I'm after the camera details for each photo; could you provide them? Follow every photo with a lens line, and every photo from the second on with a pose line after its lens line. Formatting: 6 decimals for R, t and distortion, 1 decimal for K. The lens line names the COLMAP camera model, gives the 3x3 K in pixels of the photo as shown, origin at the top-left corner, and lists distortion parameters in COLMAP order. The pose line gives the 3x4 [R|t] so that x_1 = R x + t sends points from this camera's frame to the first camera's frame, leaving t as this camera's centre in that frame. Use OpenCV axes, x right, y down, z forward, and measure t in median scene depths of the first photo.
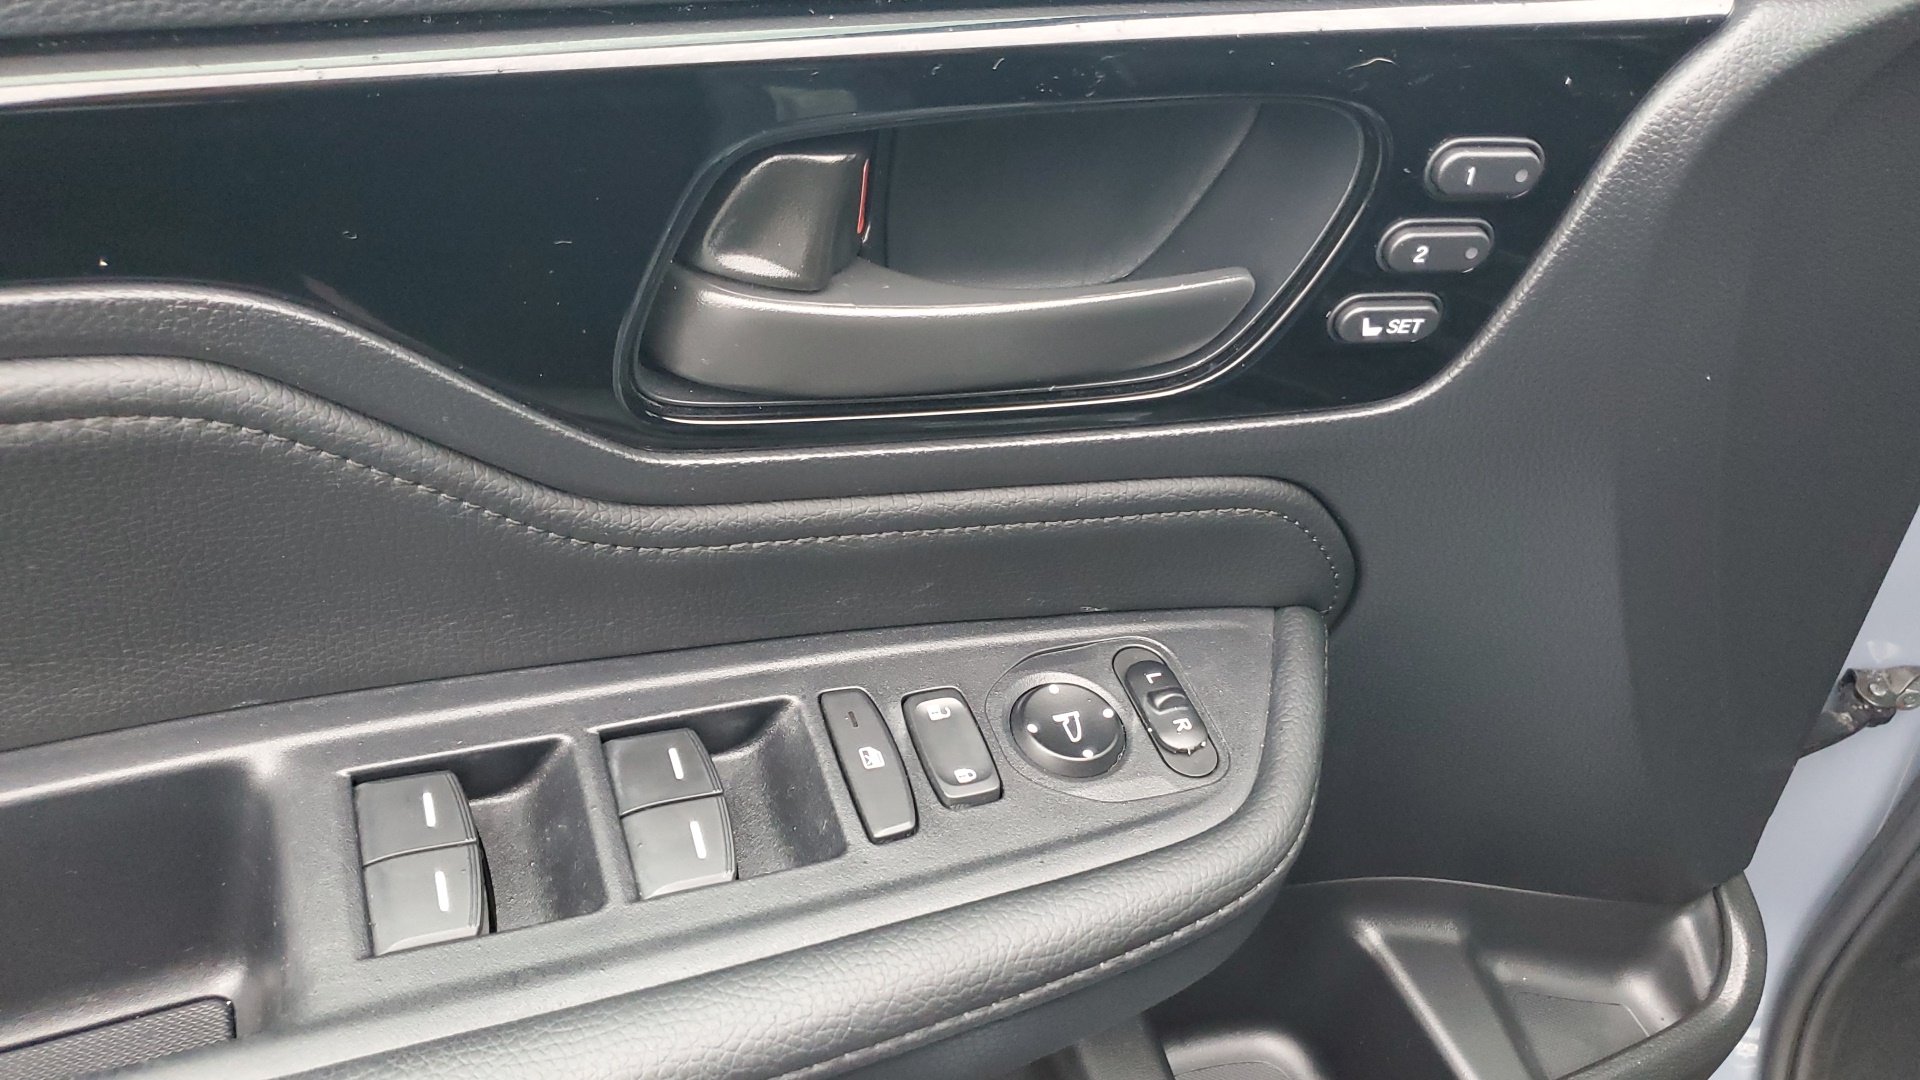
lens RADIAL K [[1517.5, 0, 960.0], [0, 1517.5, 540.0], [0, 0, 1]] dist [0.203896, -0.495702]
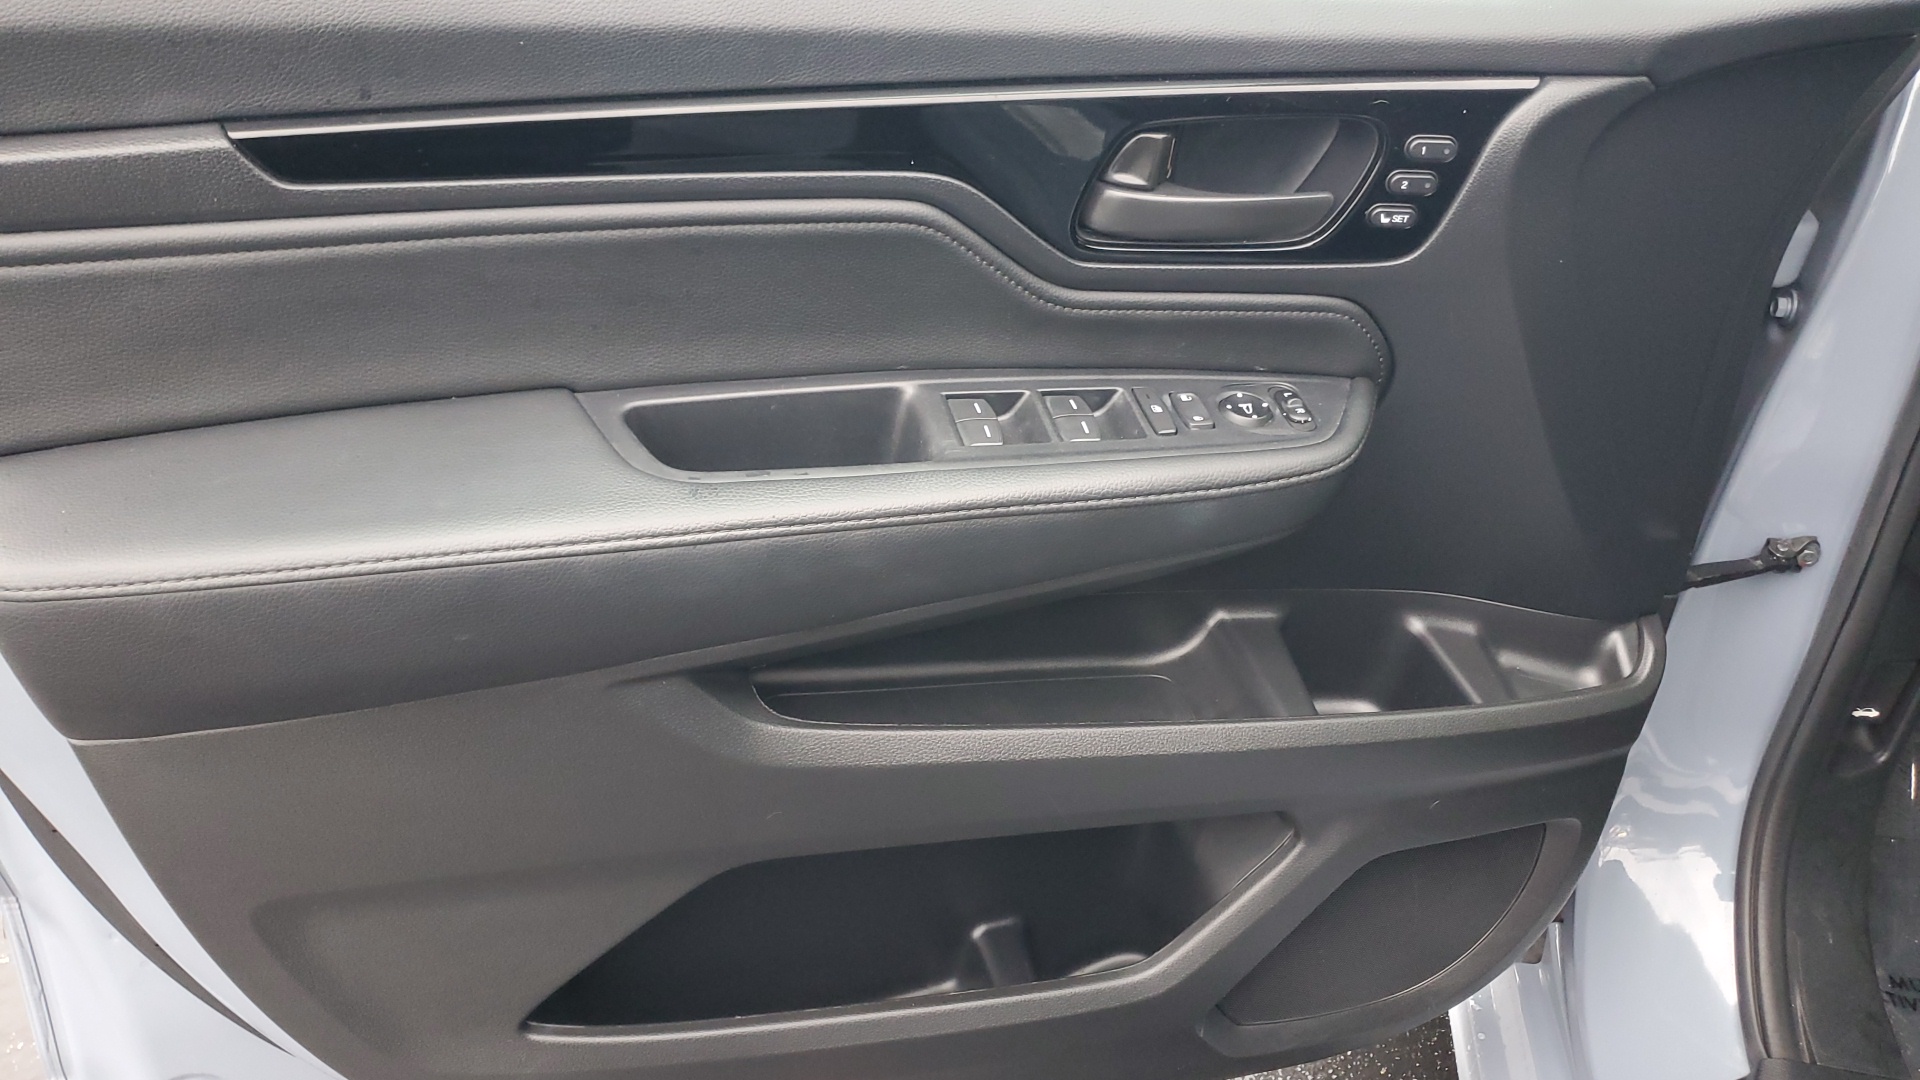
lens RADIAL K [[1473.3, 0, 926.5], [0, 1473.3, 552.1], [0, 0, 1]] dist [0.057286, -0.106617]
pose [[0.988200, 0.037596, -0.148482, -0.064595], [-0.051025, 0.994840, -0.087696, 0.583134], [0.144418, 0.094238, 0.985019, -1.233207]]
